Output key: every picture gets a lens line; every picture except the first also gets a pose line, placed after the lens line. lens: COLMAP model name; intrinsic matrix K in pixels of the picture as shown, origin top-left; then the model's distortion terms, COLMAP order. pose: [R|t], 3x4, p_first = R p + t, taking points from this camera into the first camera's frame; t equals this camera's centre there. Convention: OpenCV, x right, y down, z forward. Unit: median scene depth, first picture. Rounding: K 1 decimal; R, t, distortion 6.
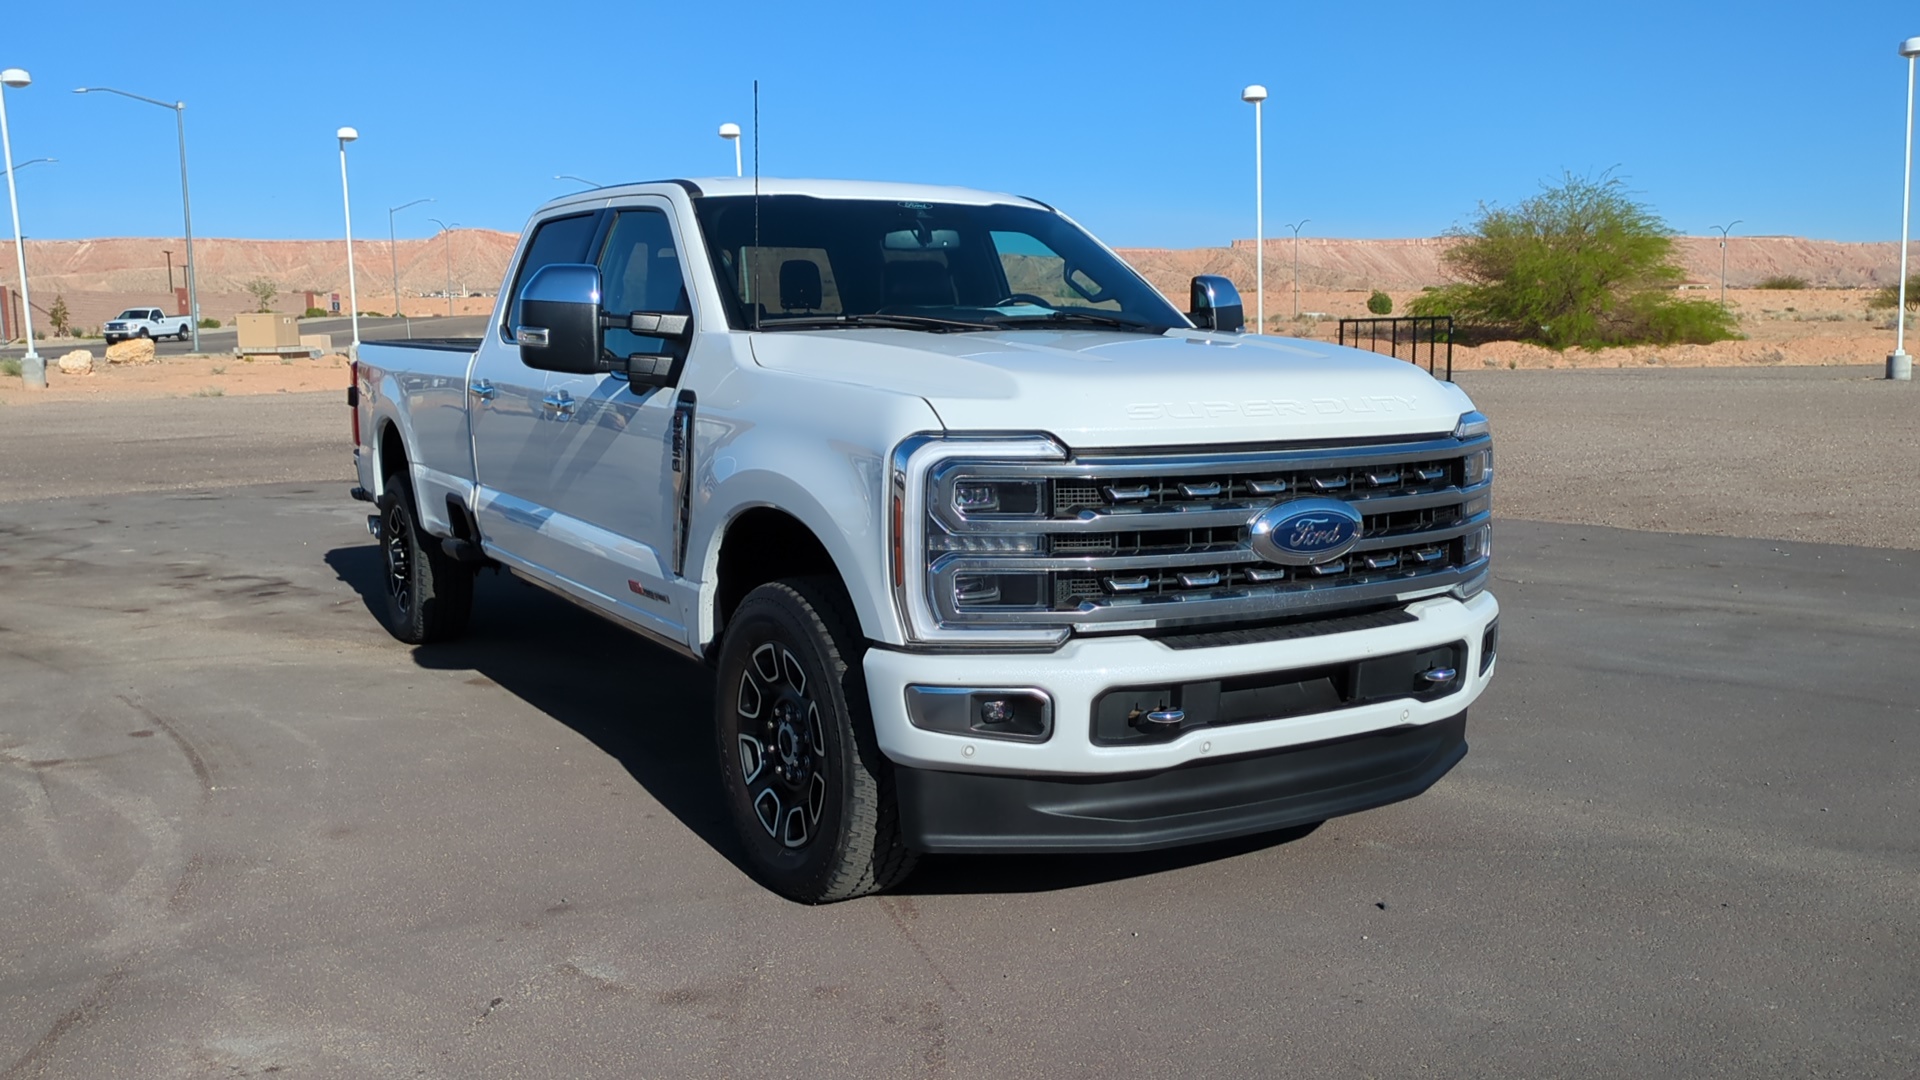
lens RADIAL K [[1670.8, 0, 958.4], [0, 1670.8, 544.6], [0, 0, 1]] dist [0.063642, -0.056591]
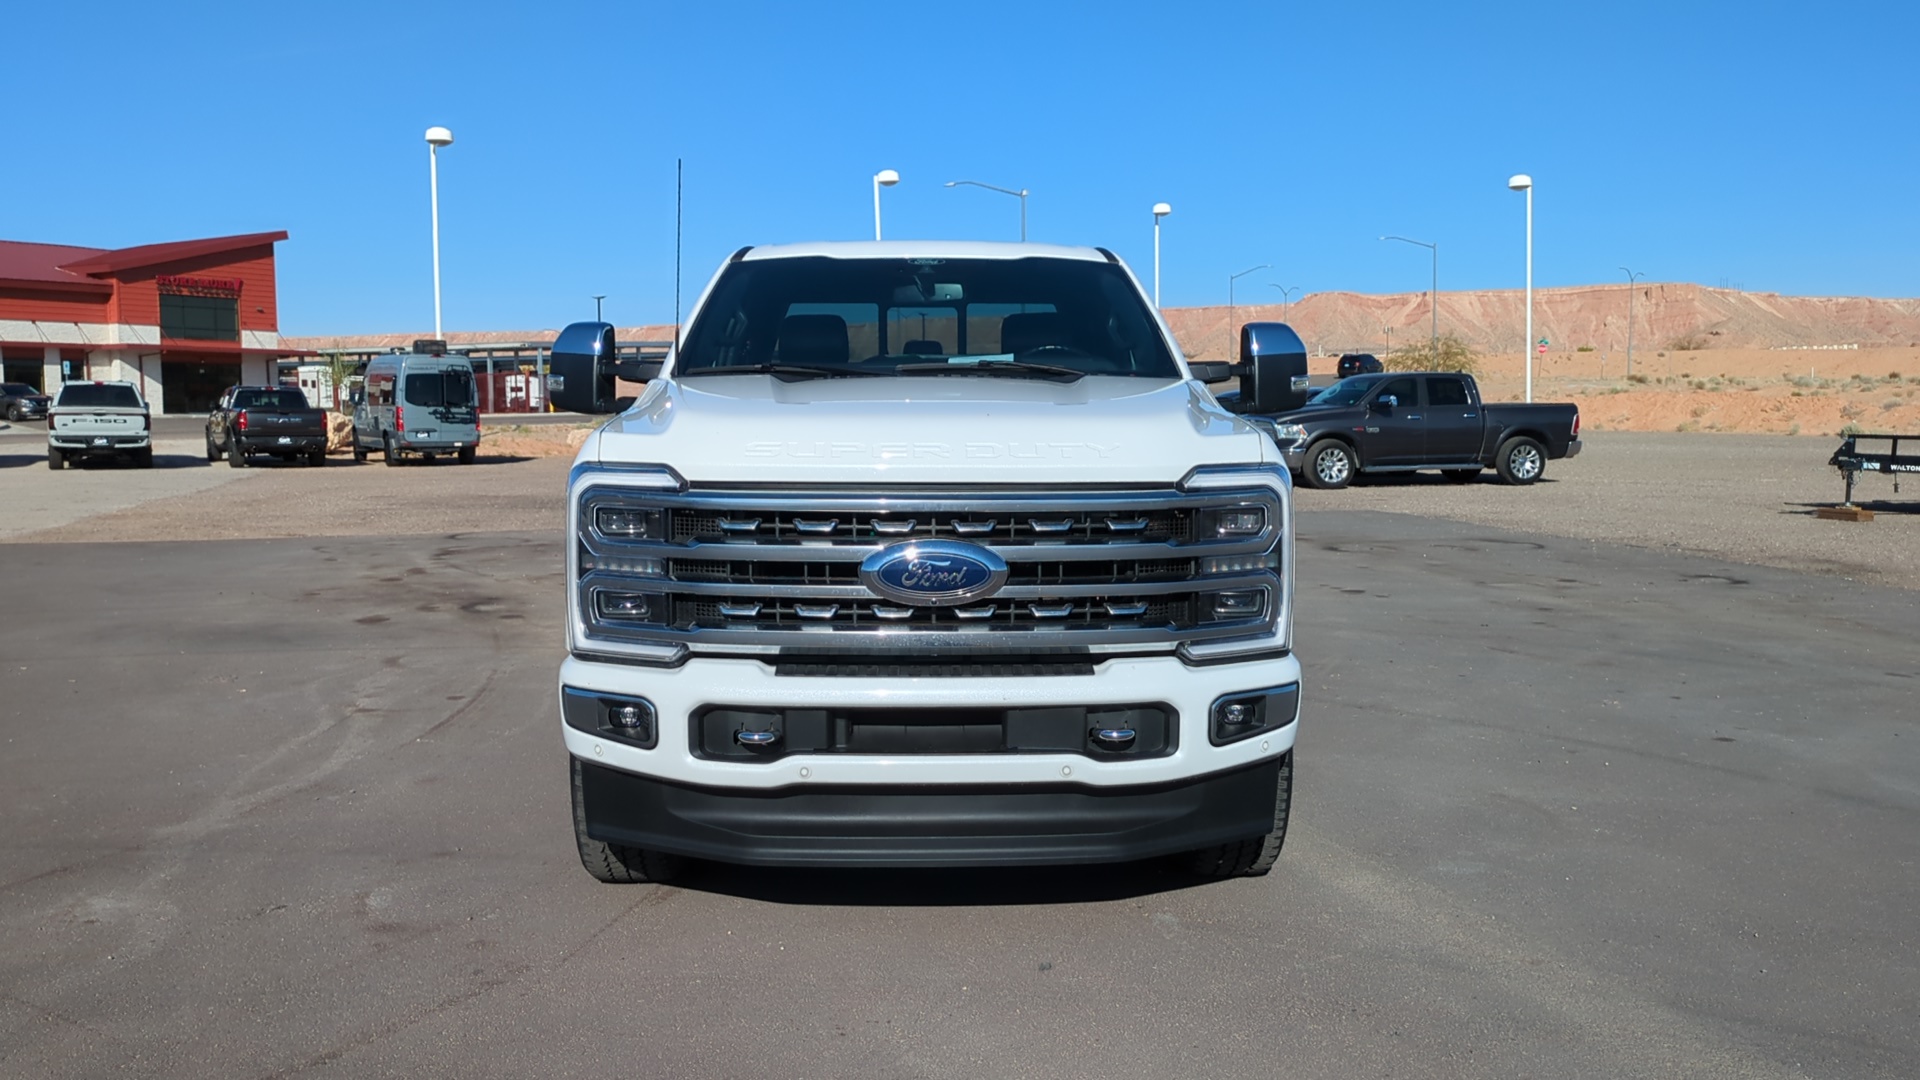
lens RADIAL K [[1670.8, 0, 962.2], [0, 1670.8, 534.2], [0, 0, 1]] dist [0.063642, -0.056591]
pose [[0.872860, 0.044642, -0.485924, 0.721158], [-0.064710, 0.997601, -0.024588, -0.007493], [0.483660, 0.052905, 0.873655, 0.128479]]
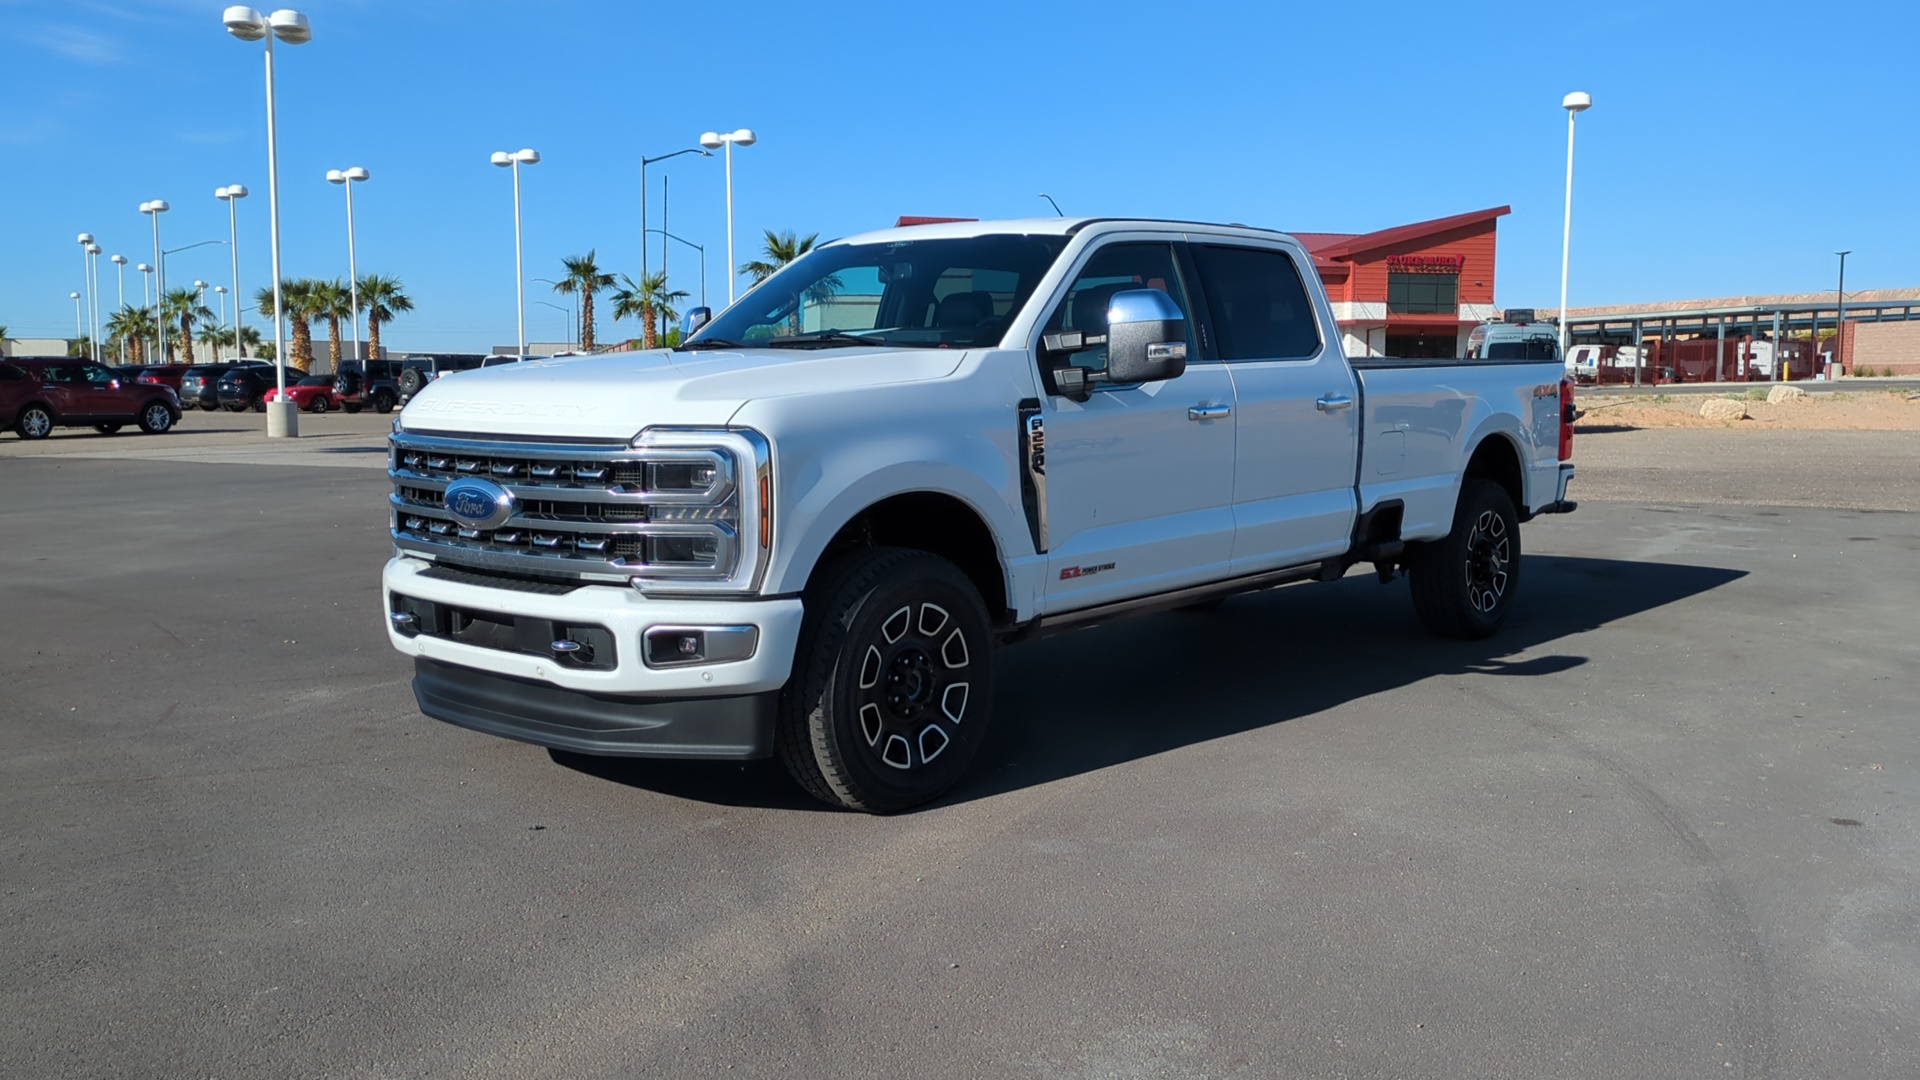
lens RADIAL K [[1670.8, 0, 972.1], [0, 1670.8, 544.6], [0, 0, 1]] dist [0.063642, -0.056591]
pose [[0.311888, 0.104171, -0.944391, 1.574344], [-0.117709, 0.990550, 0.070389, -0.113860], [0.942799, 0.089209, 0.321203, 0.957611]]
